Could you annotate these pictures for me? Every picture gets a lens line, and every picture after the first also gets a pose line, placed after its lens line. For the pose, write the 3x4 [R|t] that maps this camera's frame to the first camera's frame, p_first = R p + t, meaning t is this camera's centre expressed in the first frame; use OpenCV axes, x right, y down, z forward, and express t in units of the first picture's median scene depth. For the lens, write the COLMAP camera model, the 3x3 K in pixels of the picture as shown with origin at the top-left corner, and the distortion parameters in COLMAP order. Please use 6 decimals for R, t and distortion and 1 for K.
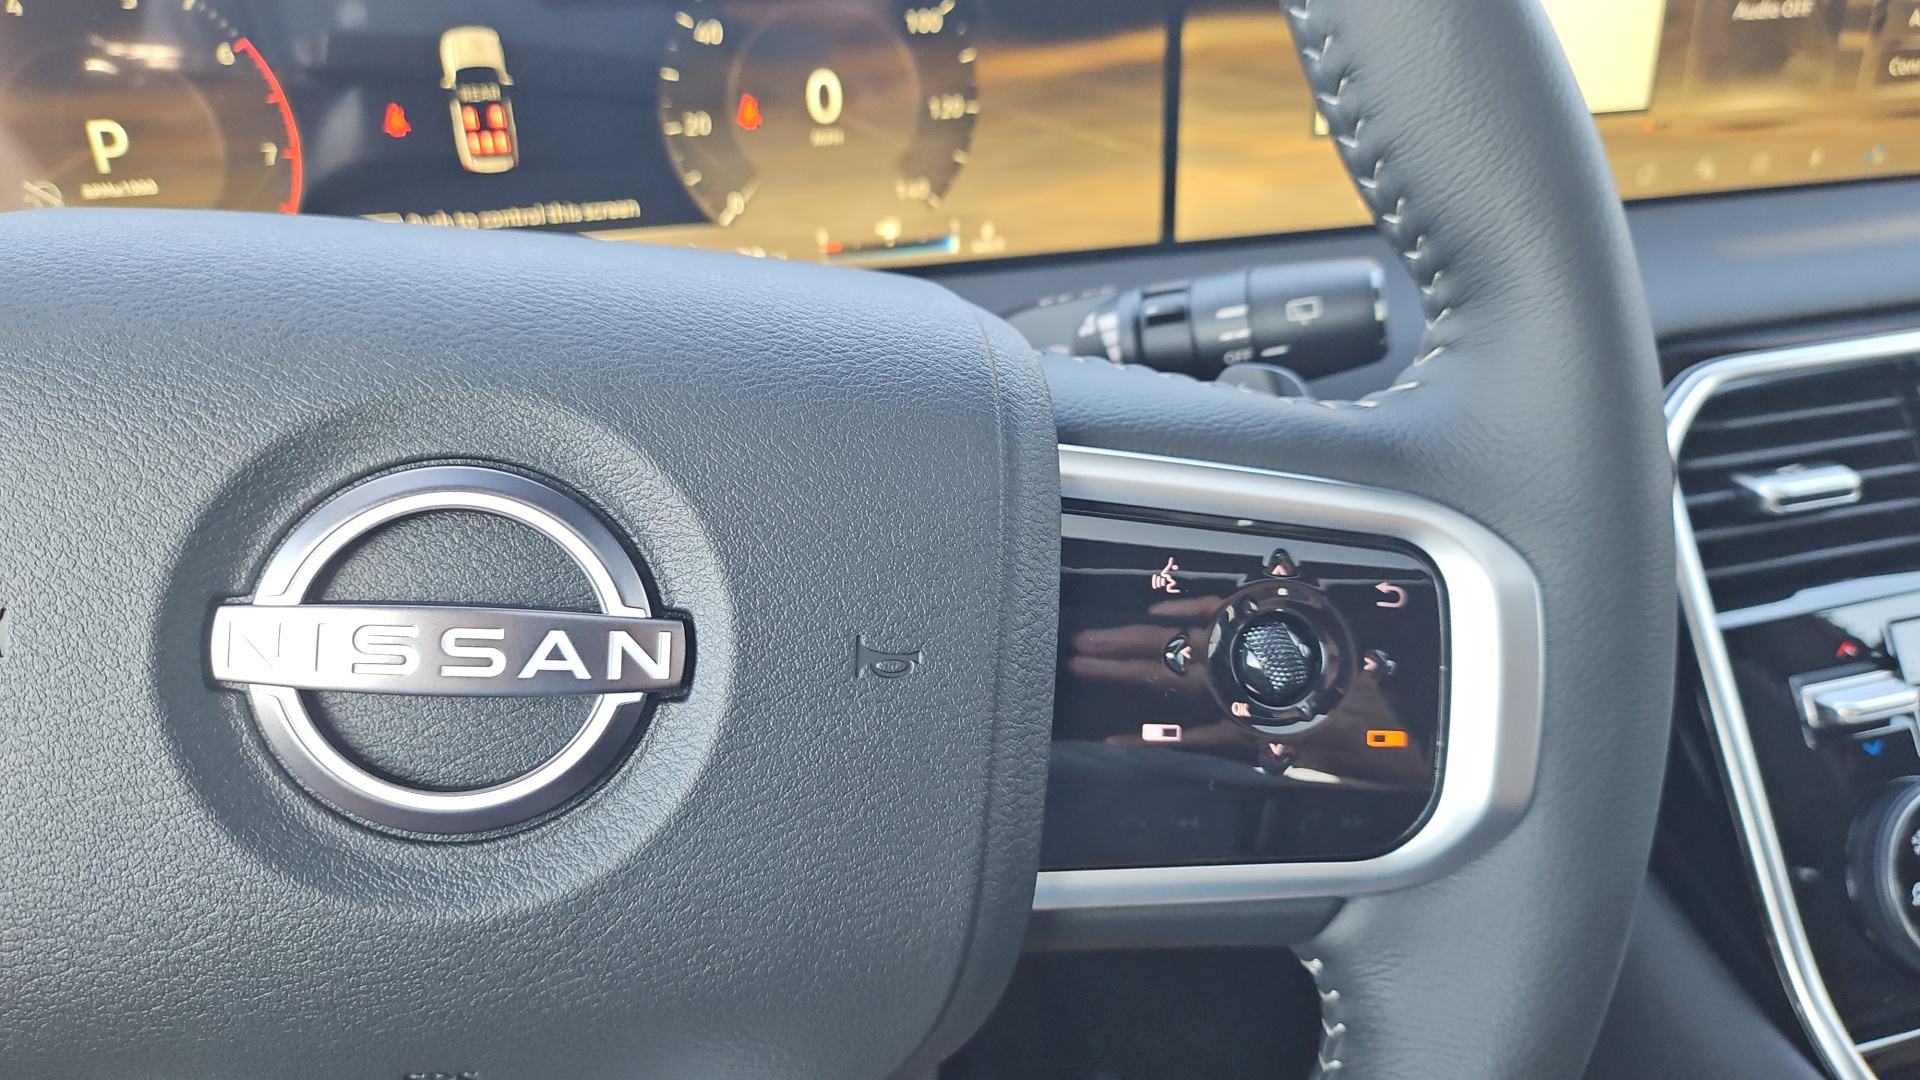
lens RADIAL K [[1365.2, 0, 961.7], [0, 1365.2, 572.9], [0, 0, 1]] dist [-0.025018, -0.004650]
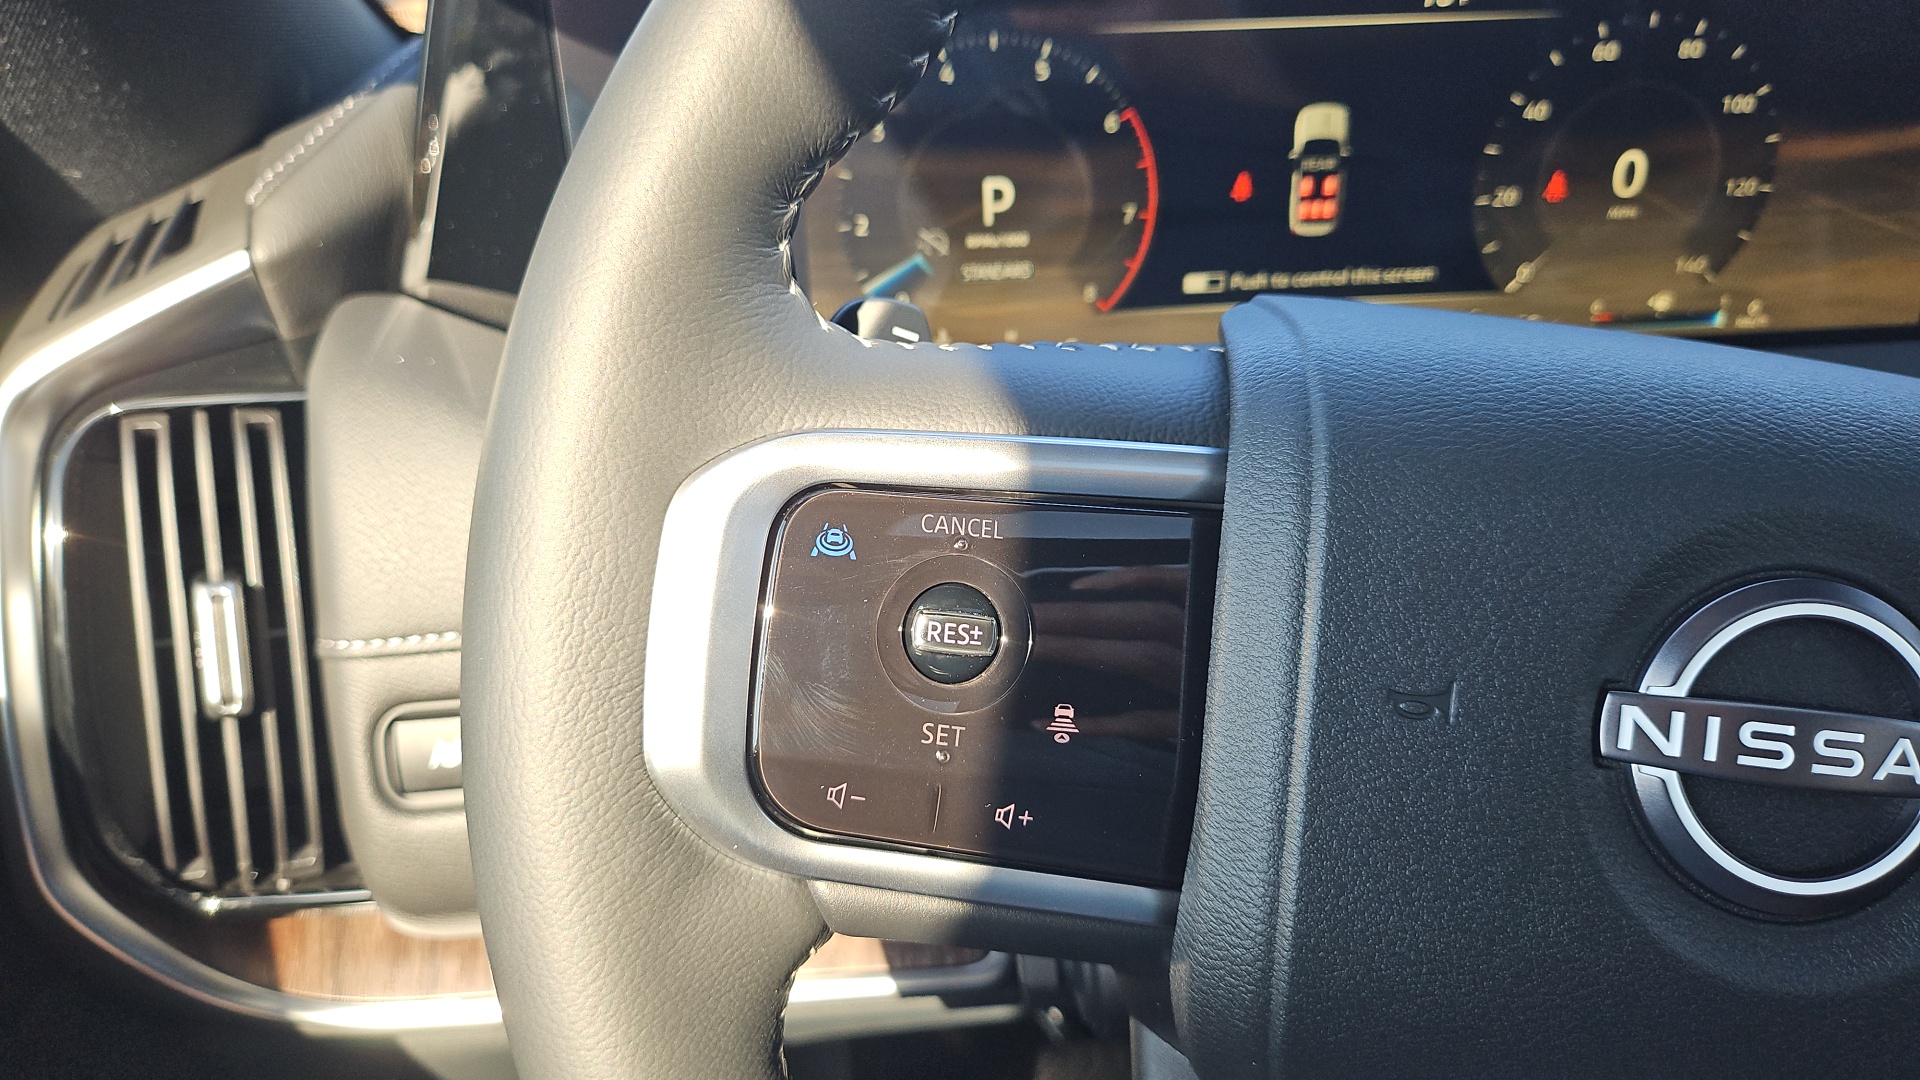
lens RADIAL K [[1382.4, 0, 984.1], [0, 1382.4, 540.3], [0, 0, 1]] dist [0.008510, -0.000594]
pose [[0.984680, 0.074902, -0.157467, -0.428551], [-0.078927, 0.996691, -0.019457, -0.017831], [0.155488, 0.031587, 0.987333, -0.104265]]
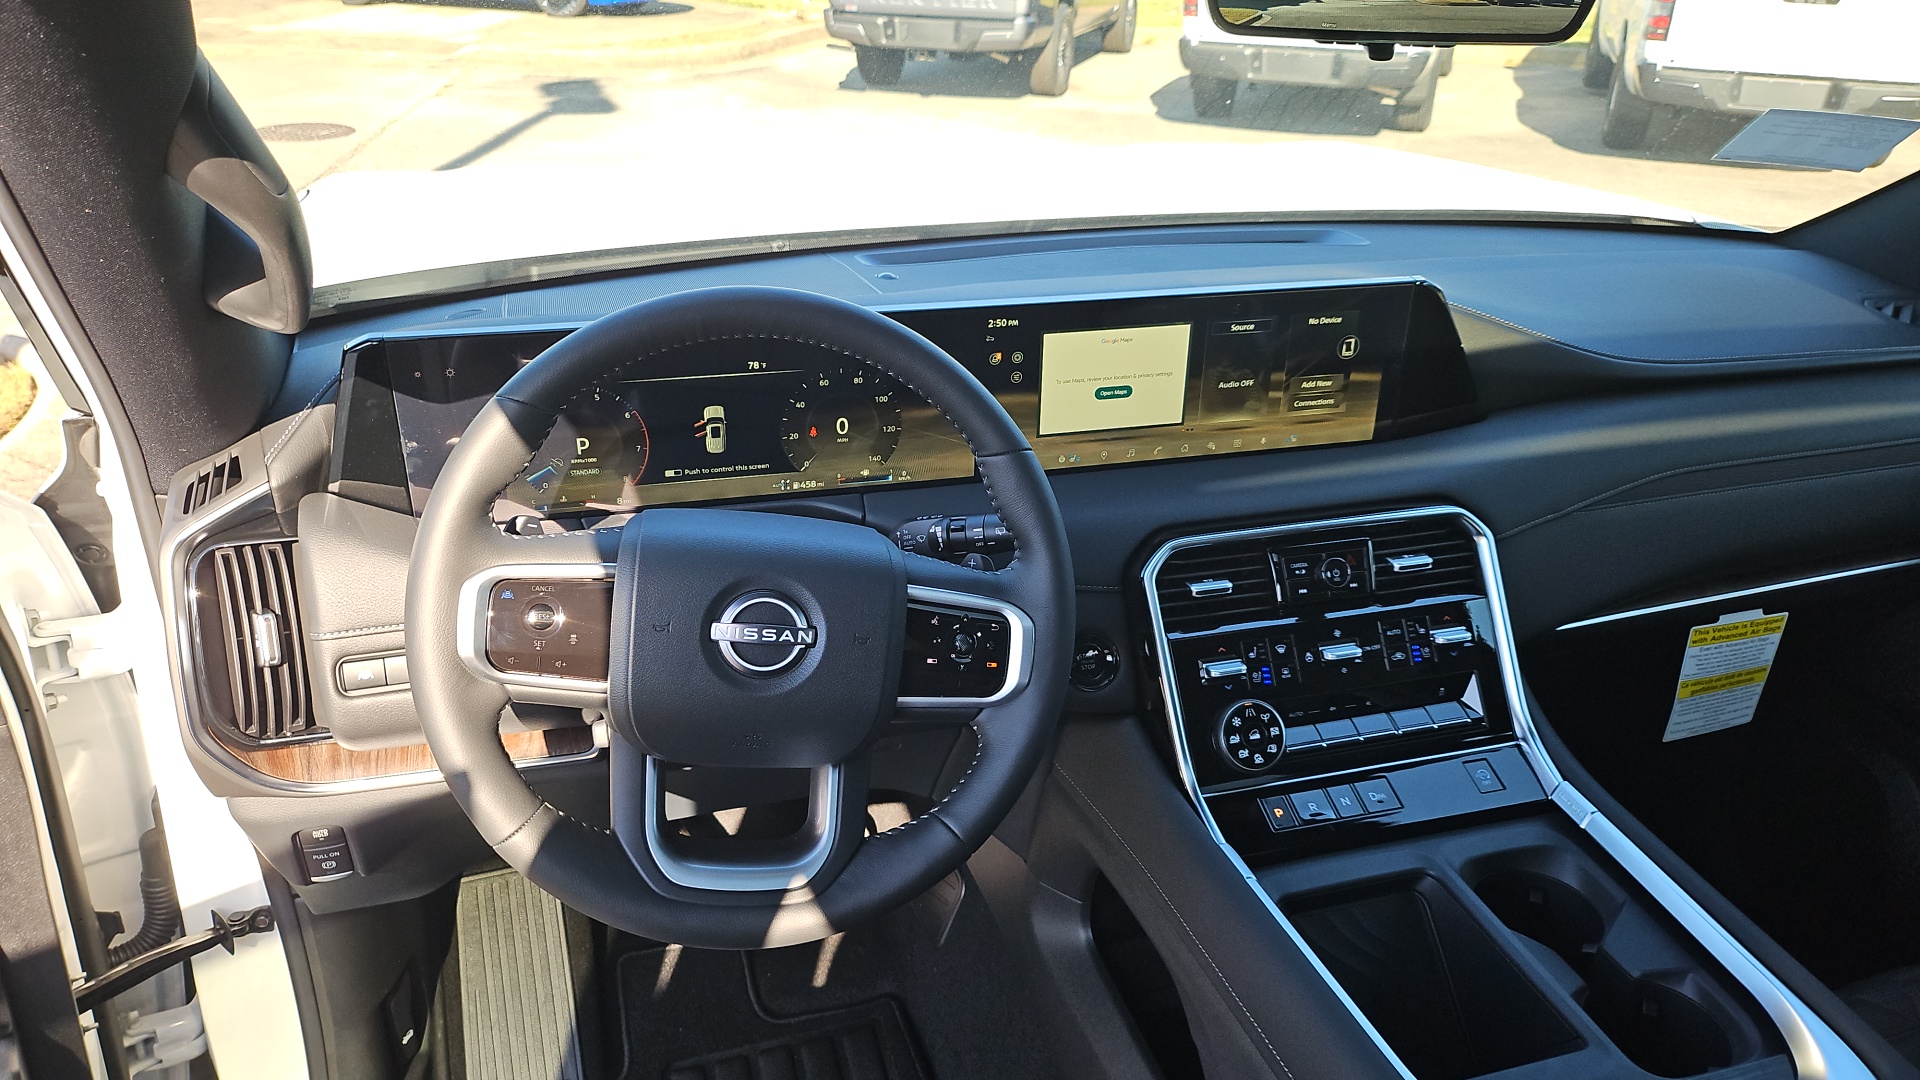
lens RADIAL K [[1267.4, 0, 992.6], [0, 1267.4, 540.2], [0, 0, 1]] dist [0.001546, -0.000743]
pose [[0.997674, 0.036882, 0.057331, 0.061155], [-0.035480, 0.999050, -0.025286, -0.085038], [-0.058209, 0.023193, 0.998035, -1.576497]]
